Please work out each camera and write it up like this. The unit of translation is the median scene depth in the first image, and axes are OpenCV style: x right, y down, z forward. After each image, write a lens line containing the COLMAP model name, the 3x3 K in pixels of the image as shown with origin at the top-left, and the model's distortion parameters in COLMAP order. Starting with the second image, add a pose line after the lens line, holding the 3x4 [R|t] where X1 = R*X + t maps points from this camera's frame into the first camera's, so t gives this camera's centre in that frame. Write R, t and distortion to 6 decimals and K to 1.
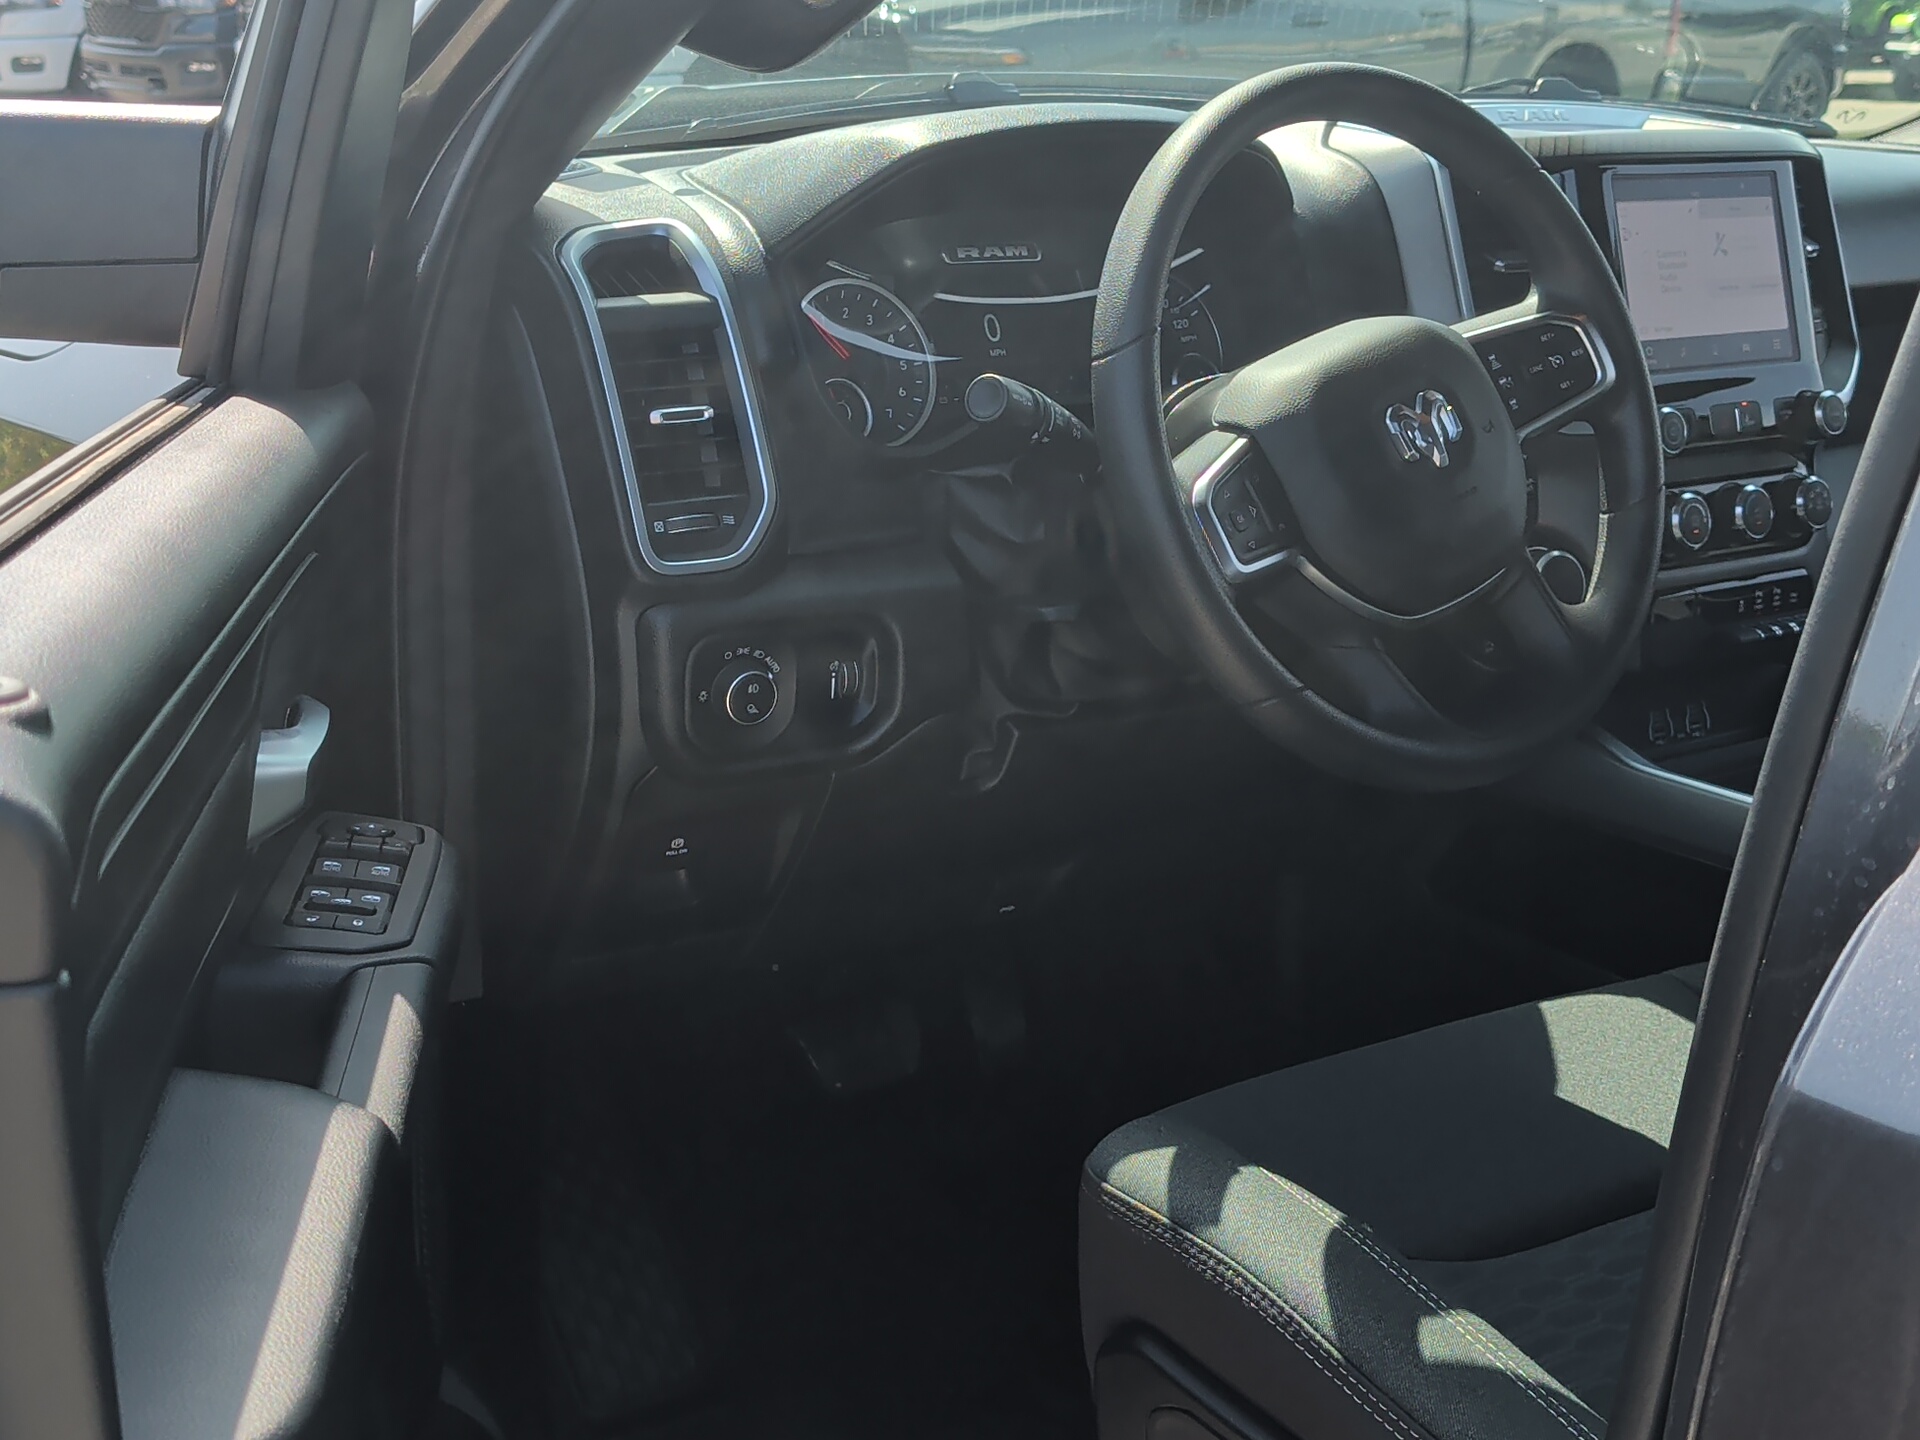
lens RADIAL K [[2680.8, 0, 983.1], [0, 2680.8, 731.0], [0, 0, 1]] dist [0.188722, -0.729018]
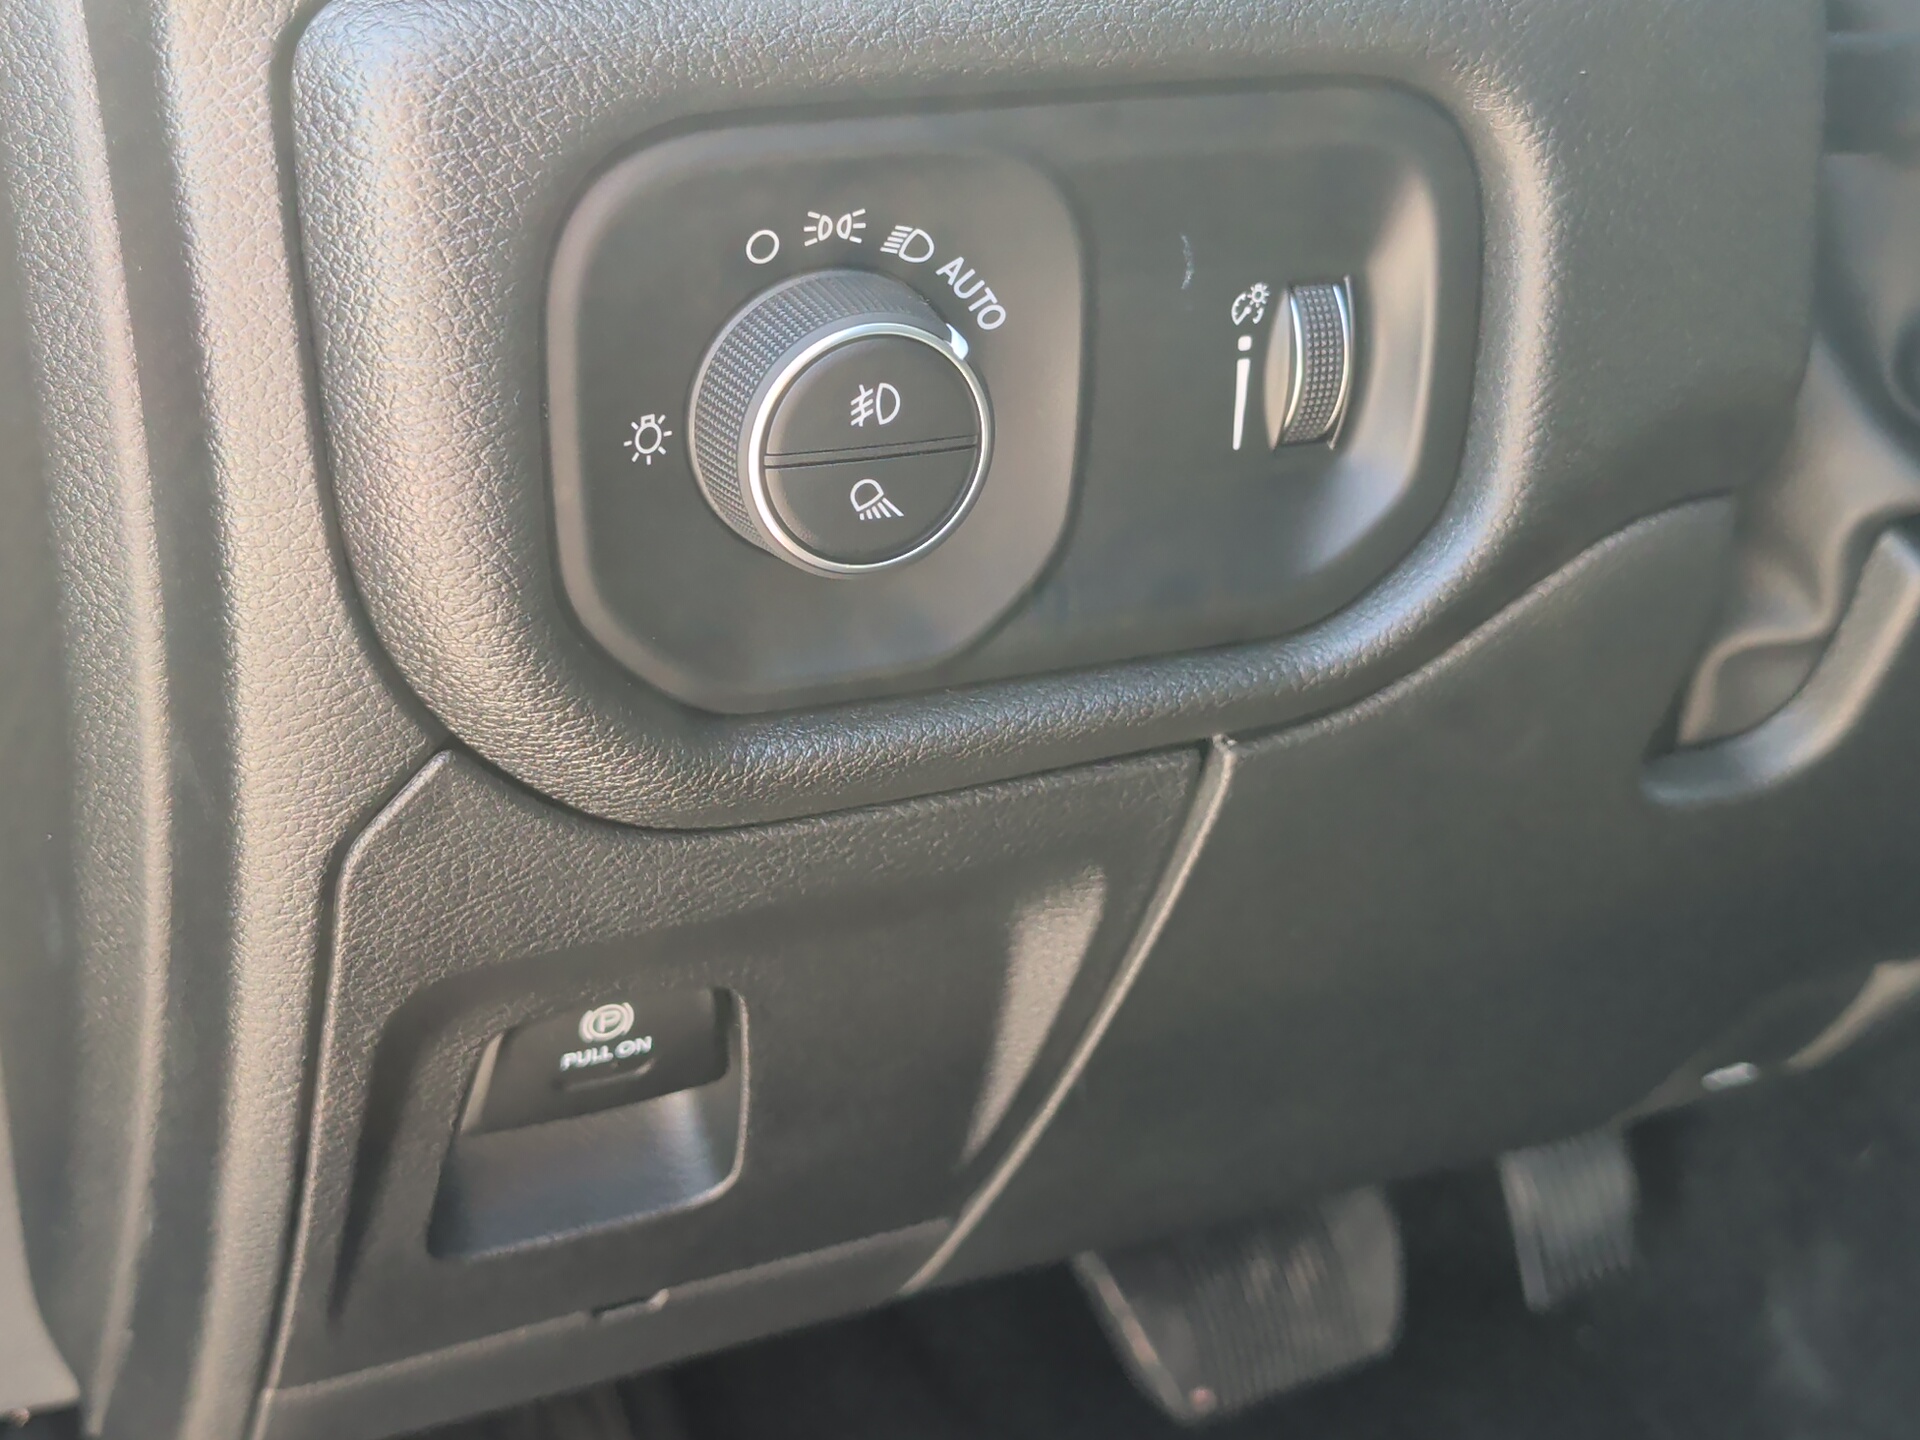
lens RADIAL K [[2680.8, 0, 983.1], [0, 2680.8, 731.0], [0, 0, 1]] dist [0.188722, -0.729018]
pose [[0.991863, 0.028313, -0.124119, -0.049868], [-0.015948, 0.994909, 0.099508, -0.011384], [0.126304, -0.096719, 0.987265, 0.784563]]
